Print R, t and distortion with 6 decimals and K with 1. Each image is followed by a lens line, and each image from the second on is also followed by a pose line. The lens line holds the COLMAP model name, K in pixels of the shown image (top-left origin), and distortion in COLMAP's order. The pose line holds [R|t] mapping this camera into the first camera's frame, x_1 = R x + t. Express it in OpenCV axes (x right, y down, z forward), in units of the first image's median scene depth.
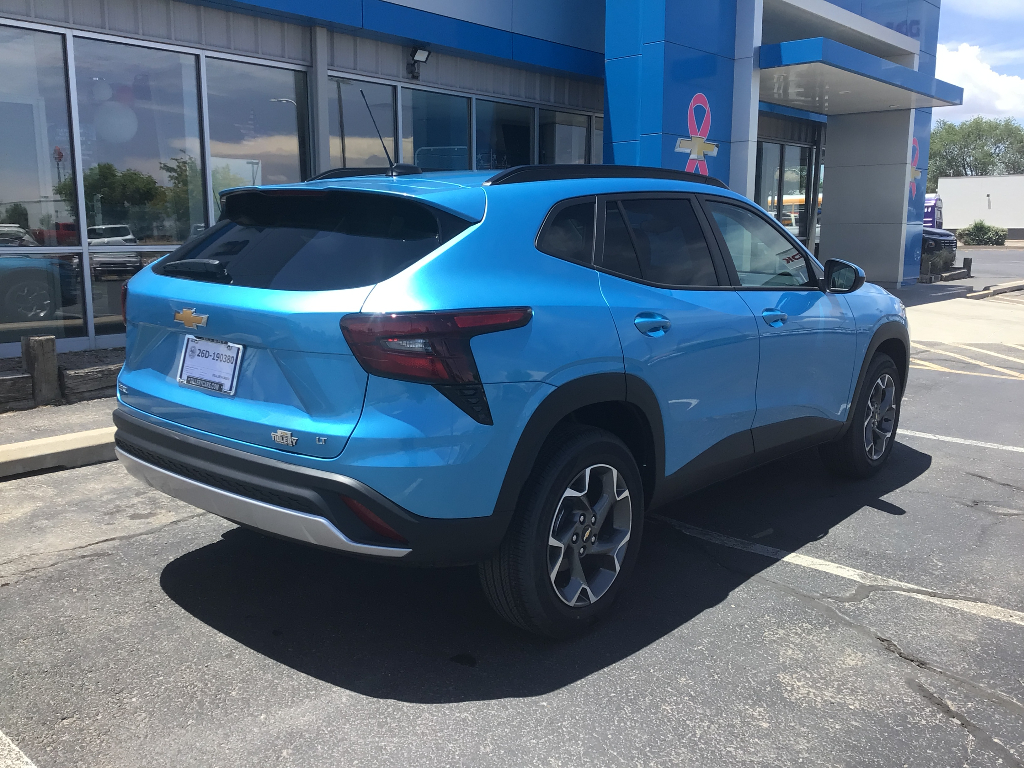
lens RADIAL K [[910.0, 0, 513.1], [0, 910.0, 371.9], [0, 0, 1]] dist [0.086217, -0.104574]
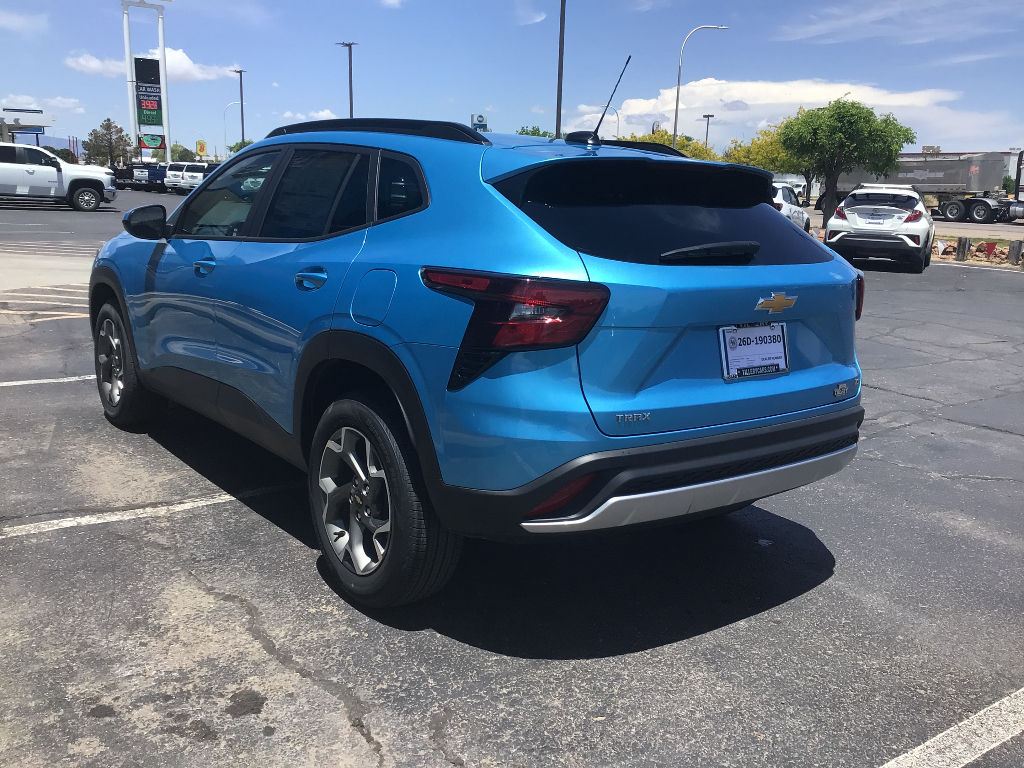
lens RADIAL K [[910.0, 0, 513.1], [0, 910.0, 371.9], [0, 0, 1]] dist [0.086217, -0.104574]
pose [[0.197702, -0.196876, 0.960289, -1.343241], [0.120165, 0.977103, 0.175584, -0.189882], [-0.972869, 0.080680, 0.216833, 1.072013]]
